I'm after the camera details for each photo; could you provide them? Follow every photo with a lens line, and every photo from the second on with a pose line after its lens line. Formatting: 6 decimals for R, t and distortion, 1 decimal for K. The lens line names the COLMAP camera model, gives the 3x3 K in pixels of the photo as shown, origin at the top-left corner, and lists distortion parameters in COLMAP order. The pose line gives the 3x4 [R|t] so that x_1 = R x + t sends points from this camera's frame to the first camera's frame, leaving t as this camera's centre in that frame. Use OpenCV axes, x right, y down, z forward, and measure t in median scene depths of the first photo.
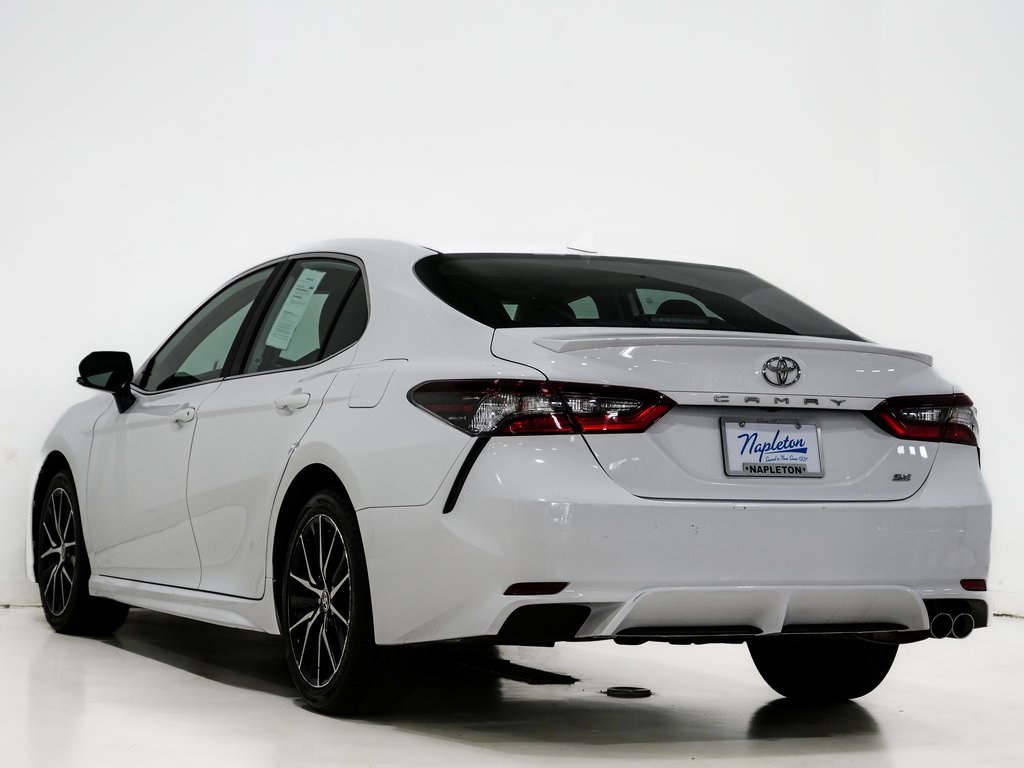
lens RADIAL K [[2486.3, 0, 511.6], [0, 2486.3, 383.5], [0, 0, 1]] dist [0.166941, 0.000000]
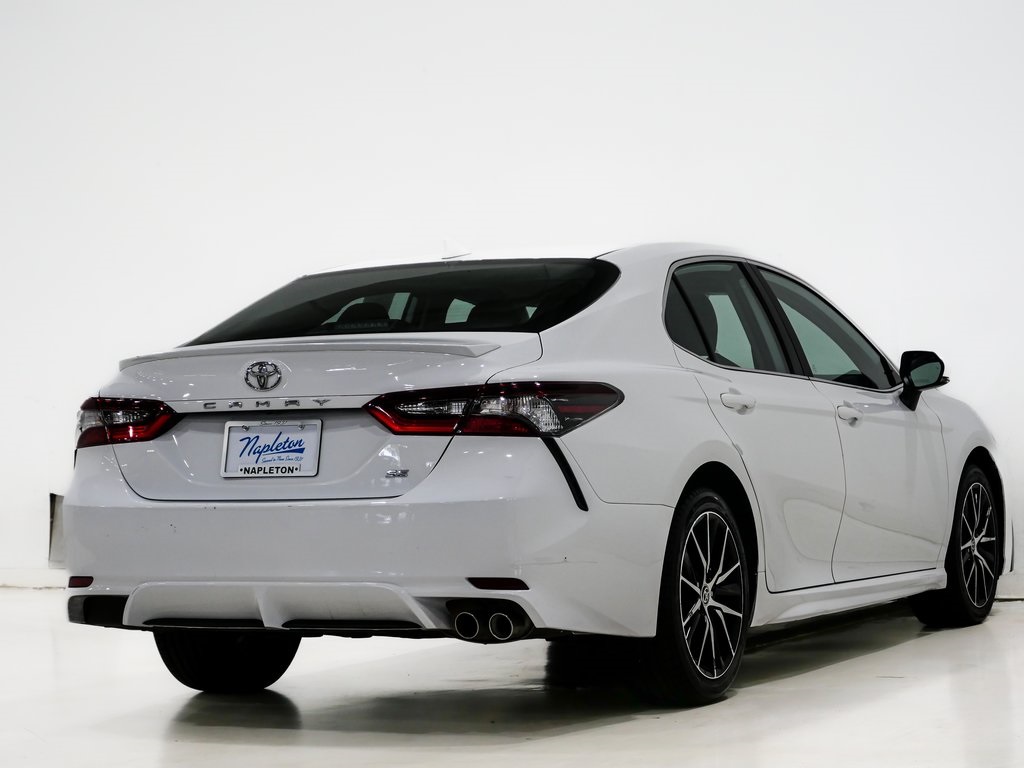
lens RADIAL K [[2486.3, 0, 512.0], [0, 2486.3, 381.9], [0, 0, 1]] dist [0.166941, 0.000000]
pose [[0.614251, -0.049468, -0.787558, 0.987752], [0.052044, 0.998400, -0.022120, 0.026013], [0.787392, -0.027400, 0.615843, 0.439899]]
